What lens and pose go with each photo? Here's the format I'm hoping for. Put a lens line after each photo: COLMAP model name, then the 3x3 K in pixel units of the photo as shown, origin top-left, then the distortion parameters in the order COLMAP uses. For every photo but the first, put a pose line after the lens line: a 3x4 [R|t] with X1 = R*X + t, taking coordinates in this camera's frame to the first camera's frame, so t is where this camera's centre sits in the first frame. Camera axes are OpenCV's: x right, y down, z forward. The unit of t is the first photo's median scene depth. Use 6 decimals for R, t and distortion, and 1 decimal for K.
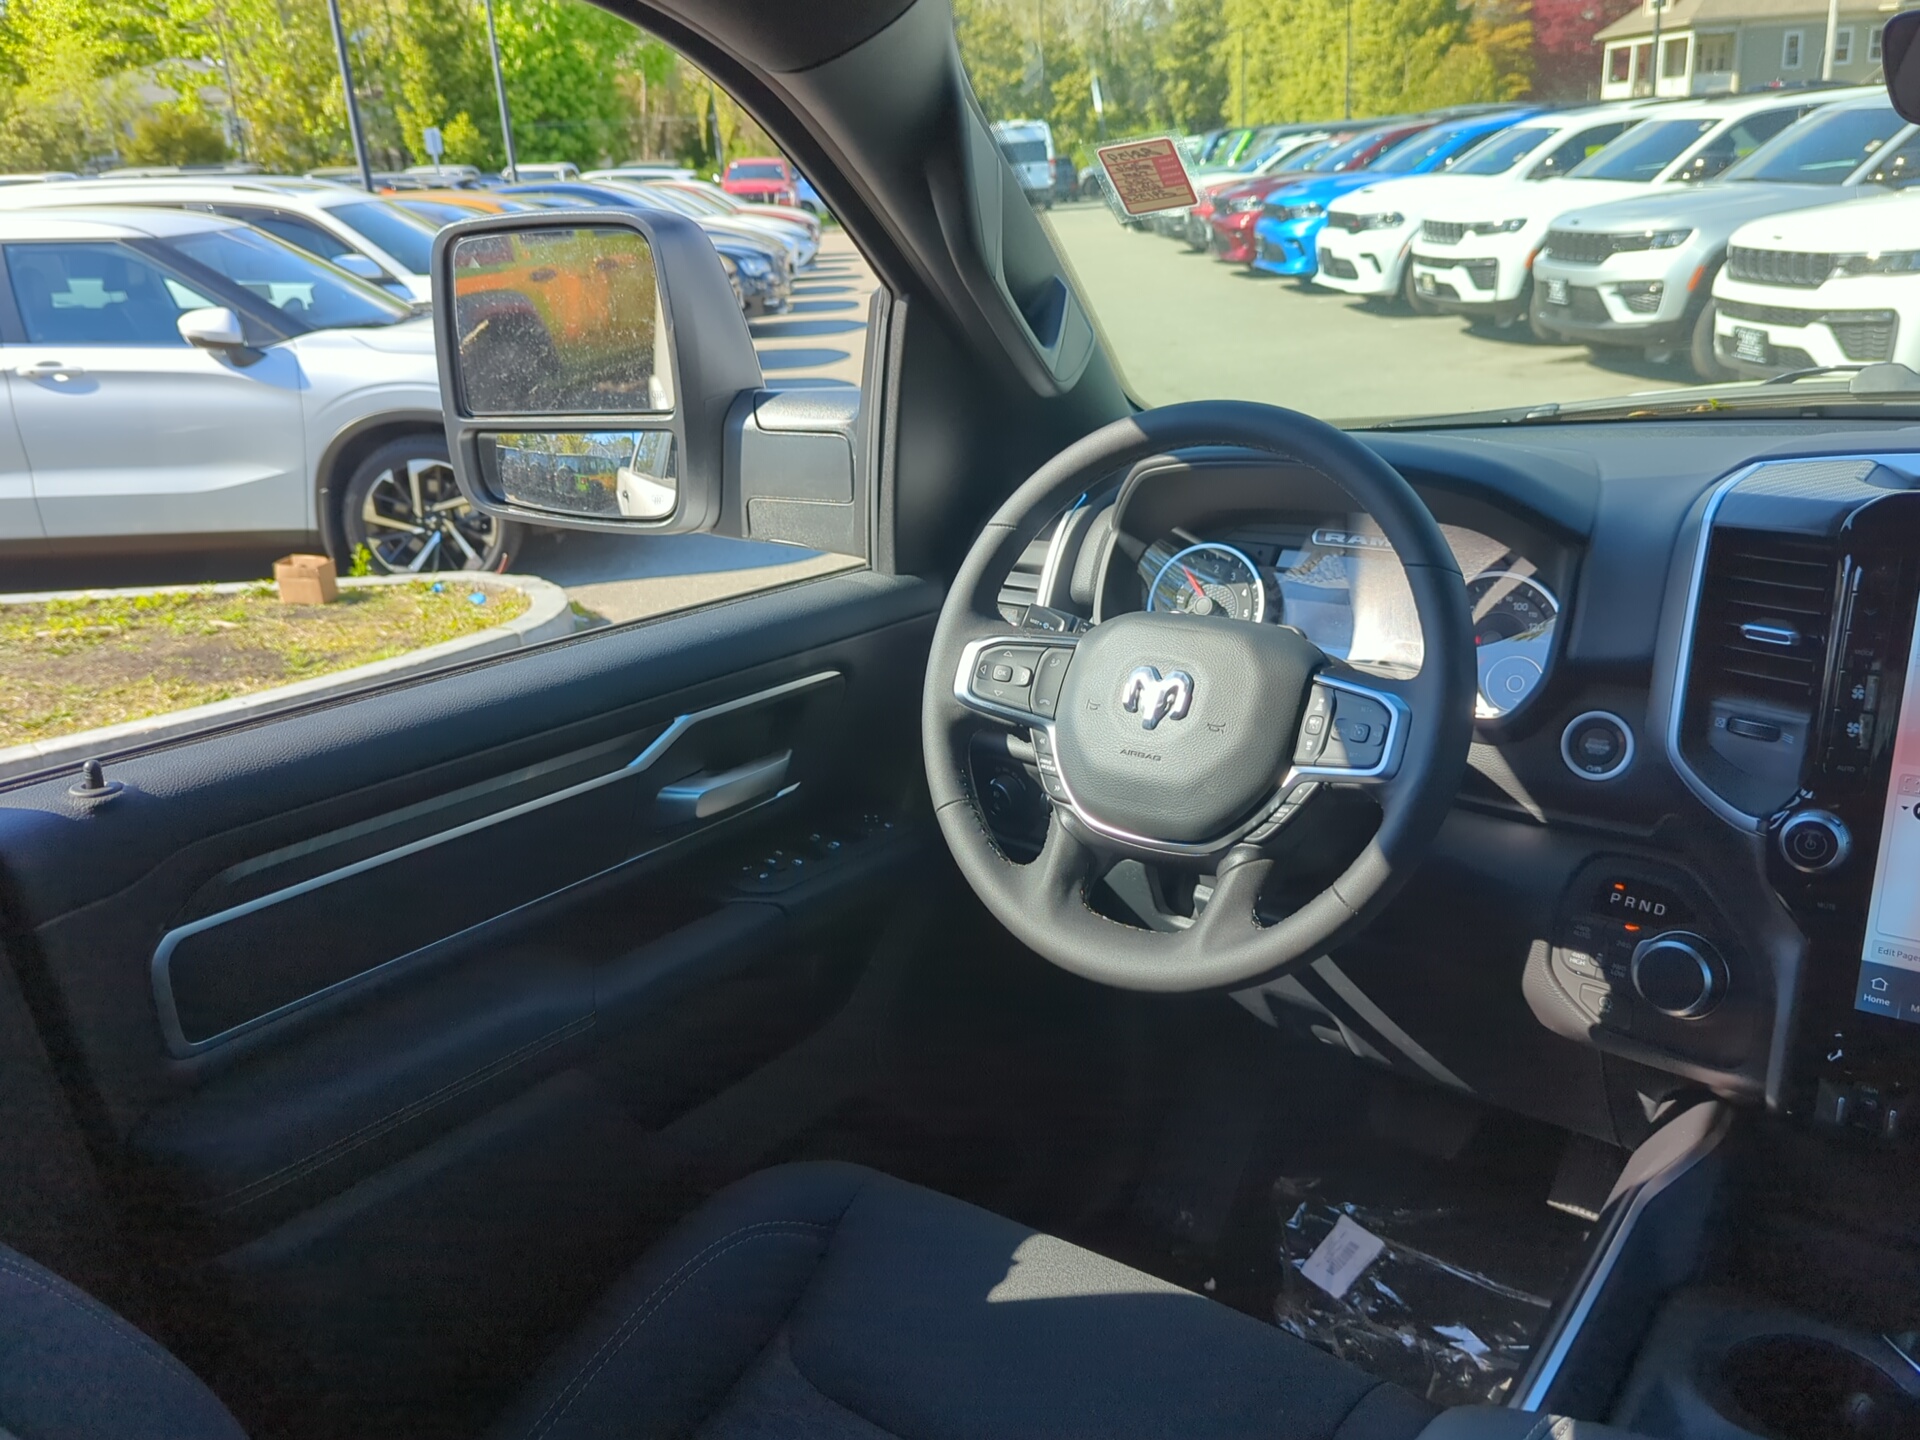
lens RADIAL K [[1563.1, 0, 974.2], [0, 1563.1, 684.7], [0, 0, 1]] dist [0.056750, -0.049927]
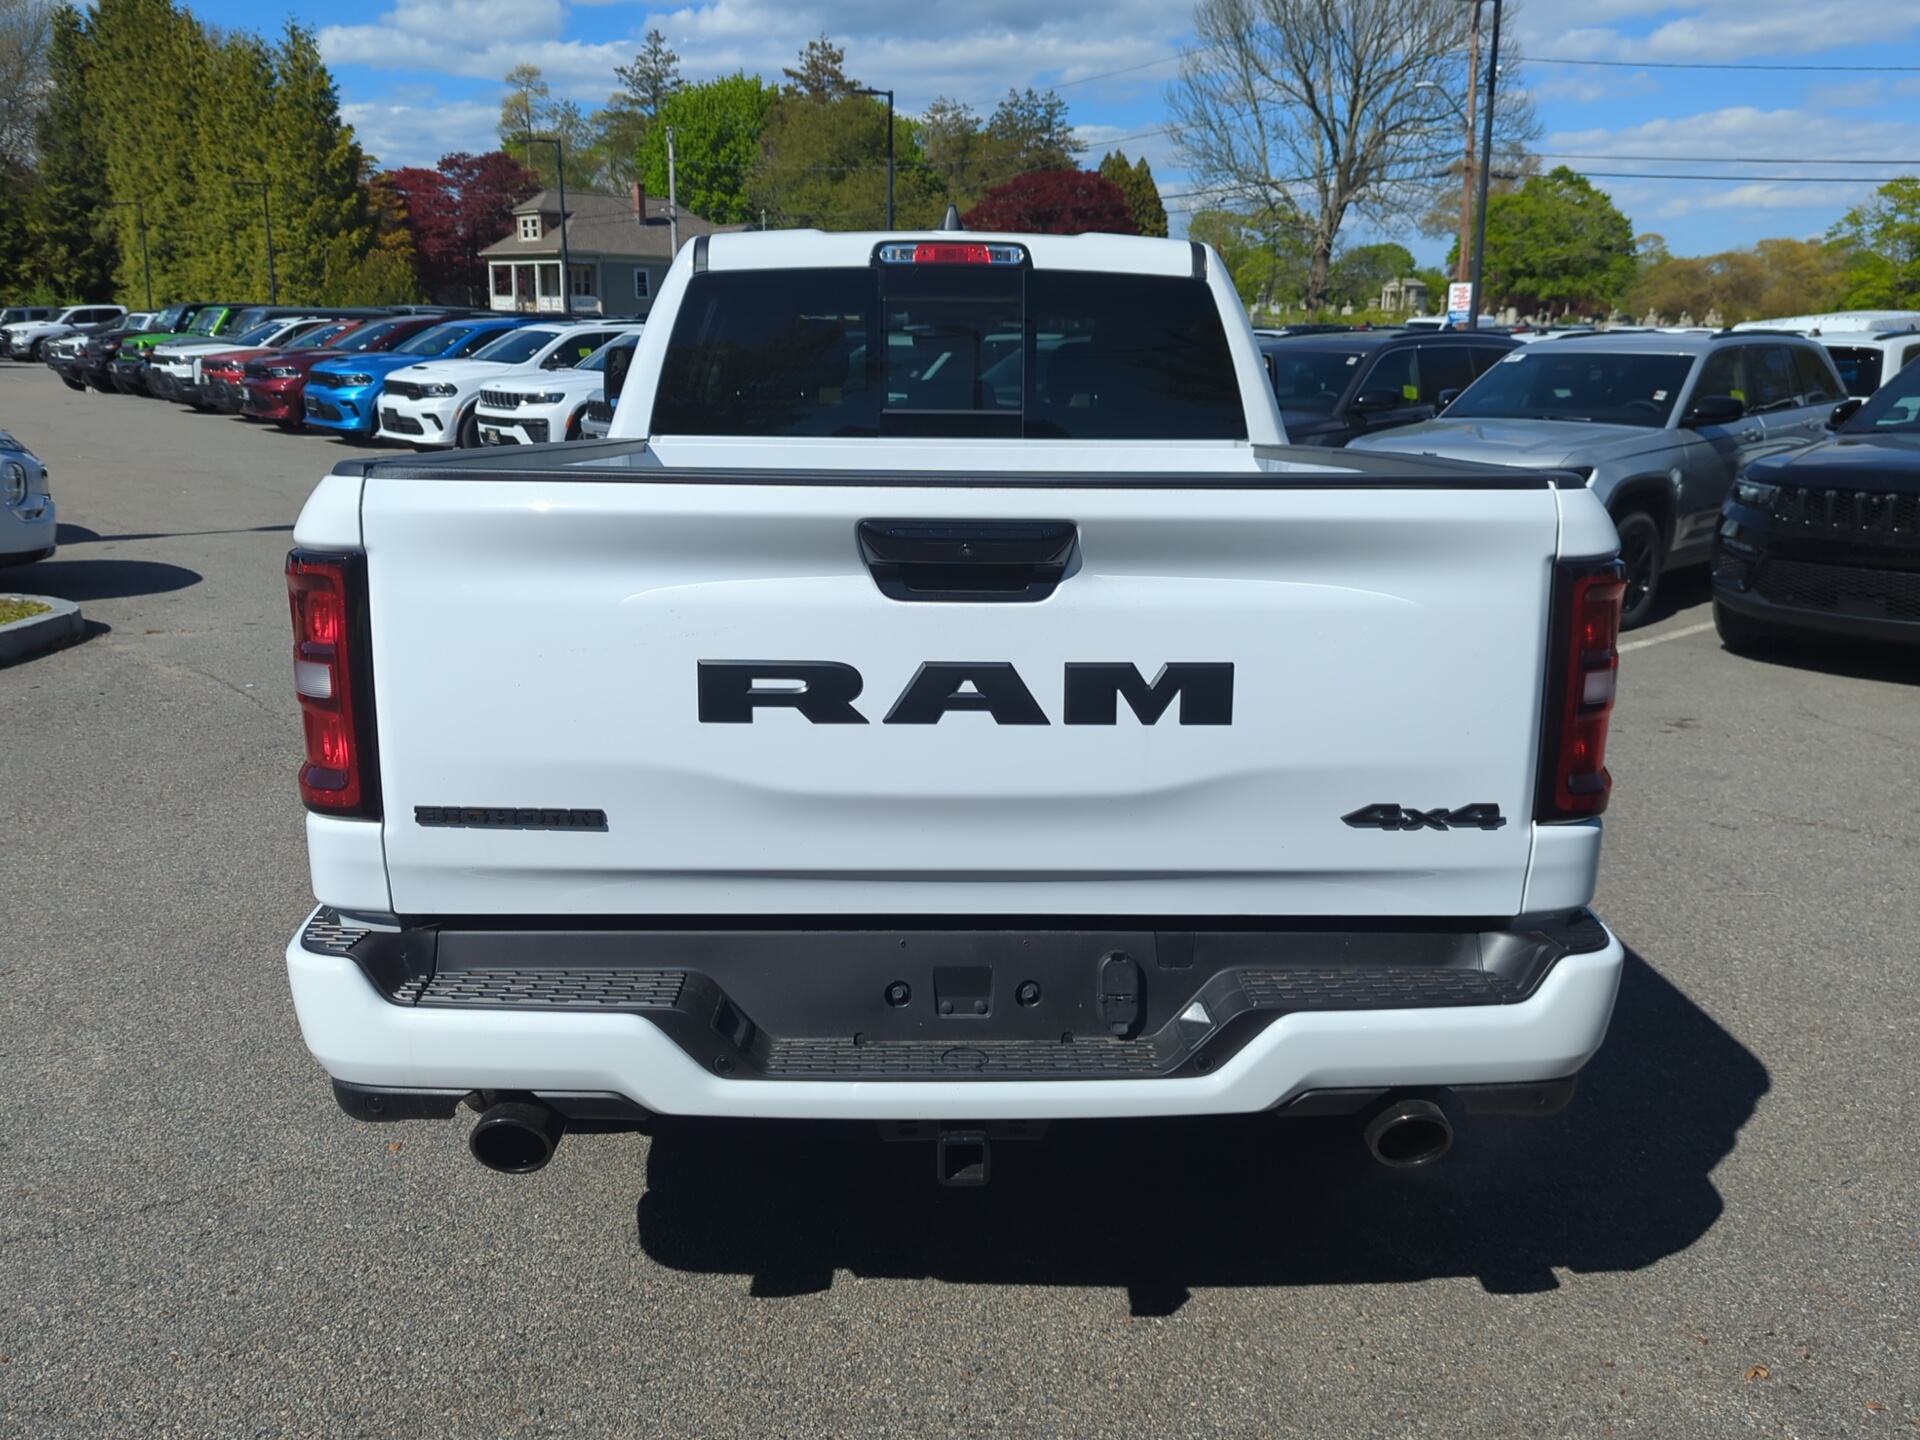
lens RADIAL K [[1563.1, 0, 980.5], [0, 1563.1, 715.3], [0, 0, 1]] dist [0.056750, -0.049927]
pose [[0.782698, -0.072344, 0.618183, -2.187354], [0.132288, 0.989865, -0.051652, 1.001773], [-0.608181, 0.122206, 0.784335, -2.680970]]
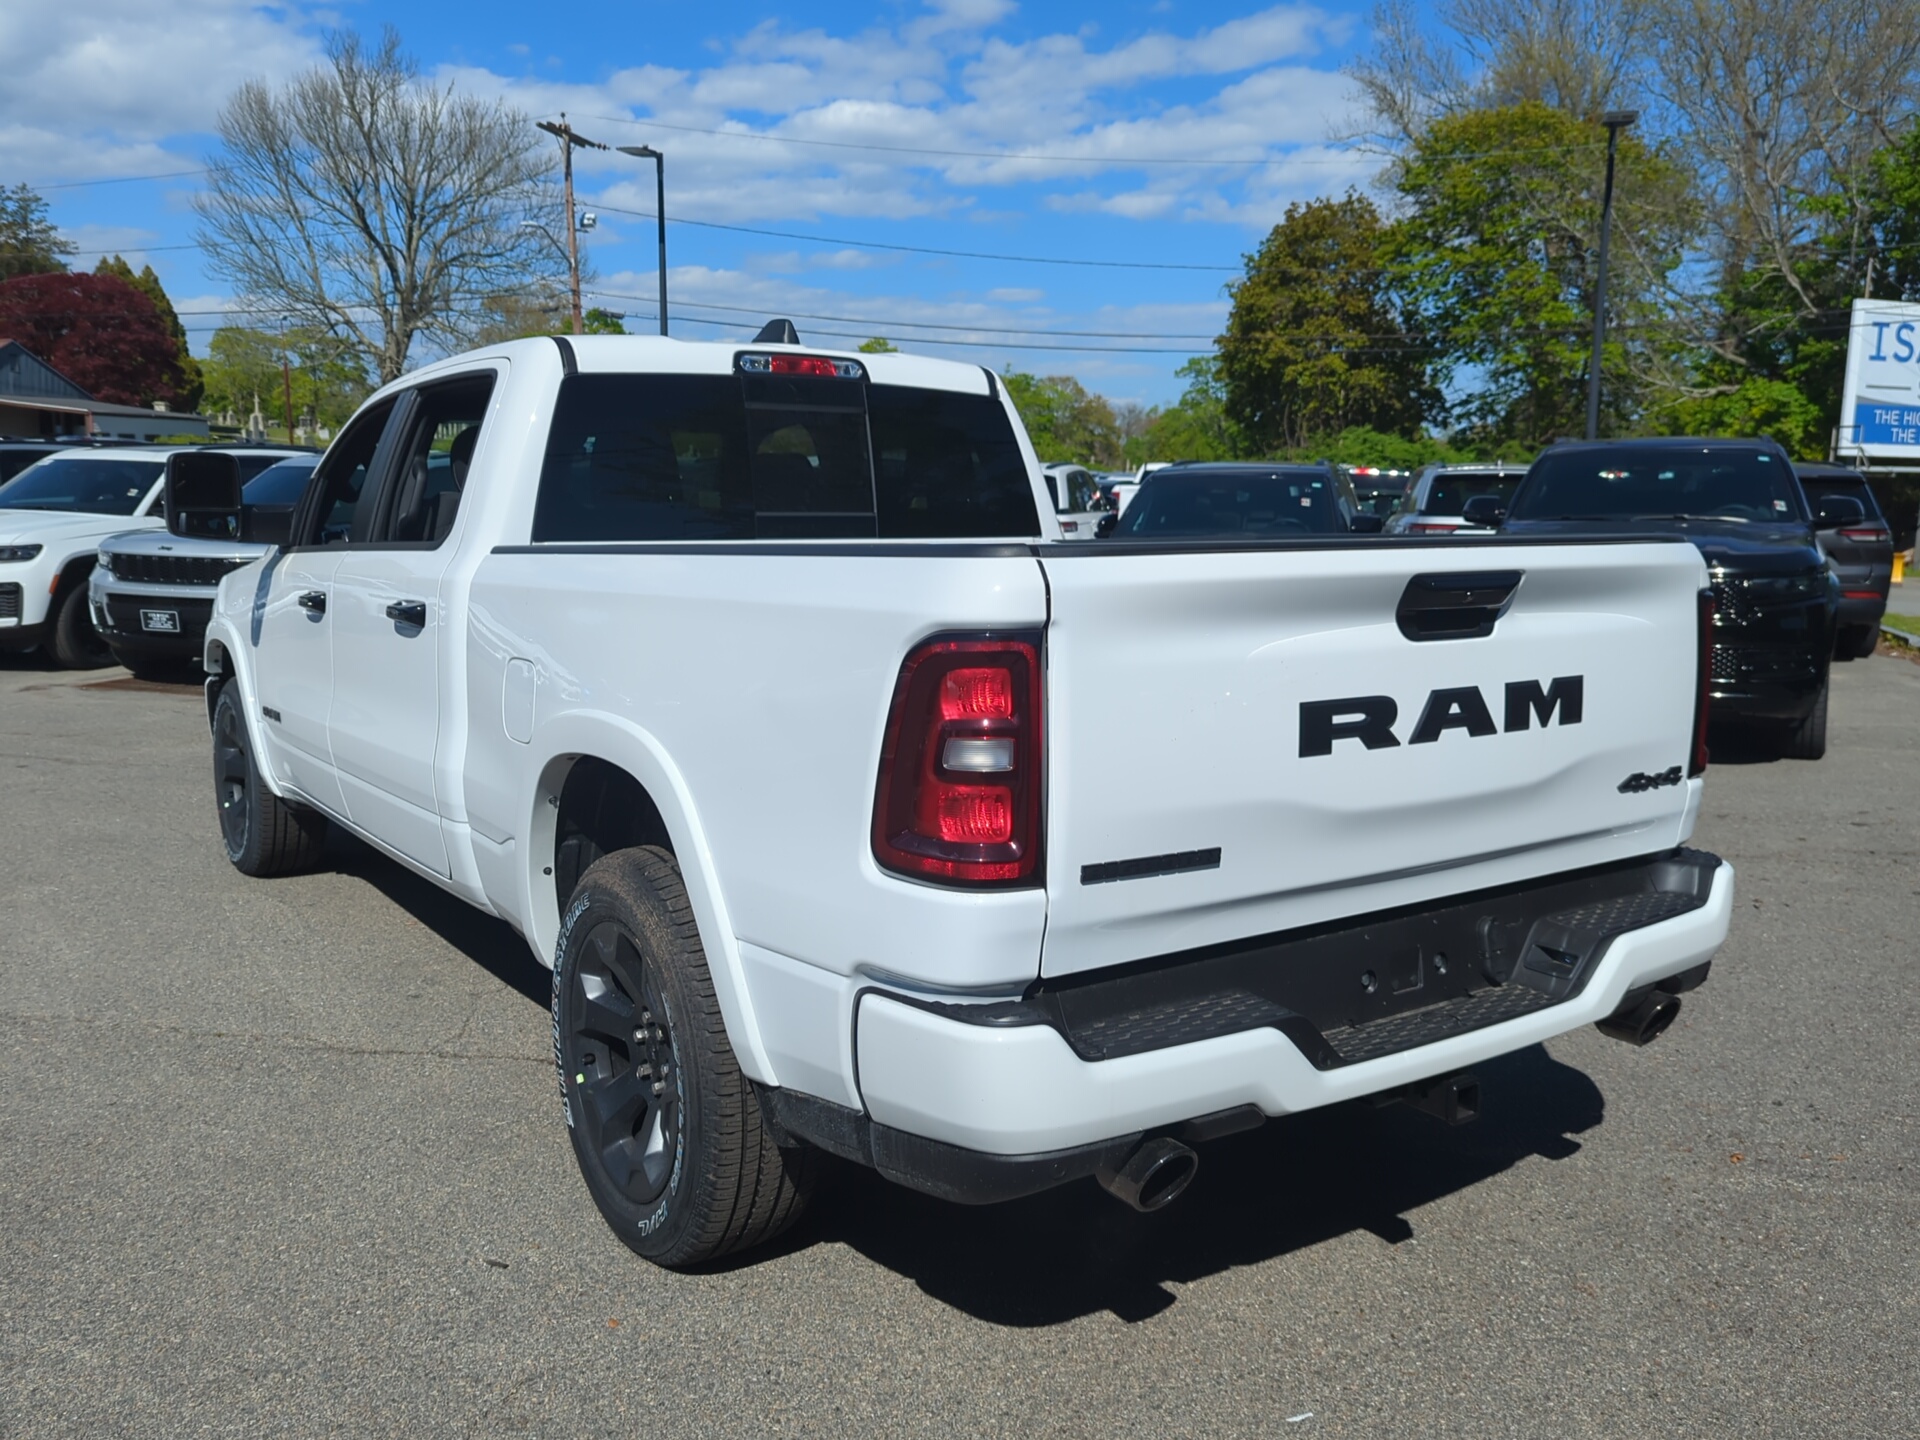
lens RADIAL K [[1563.1, 0, 996.8], [0, 1563.1, 709.1], [0, 0, 1]] dist [0.056750, -0.049927]
pose [[0.304958, -0.068262, 0.949916, -3.165849], [0.260998, 0.965232, -0.014427, 0.791531], [-0.915904, 0.252326, 0.312171, -1.635260]]
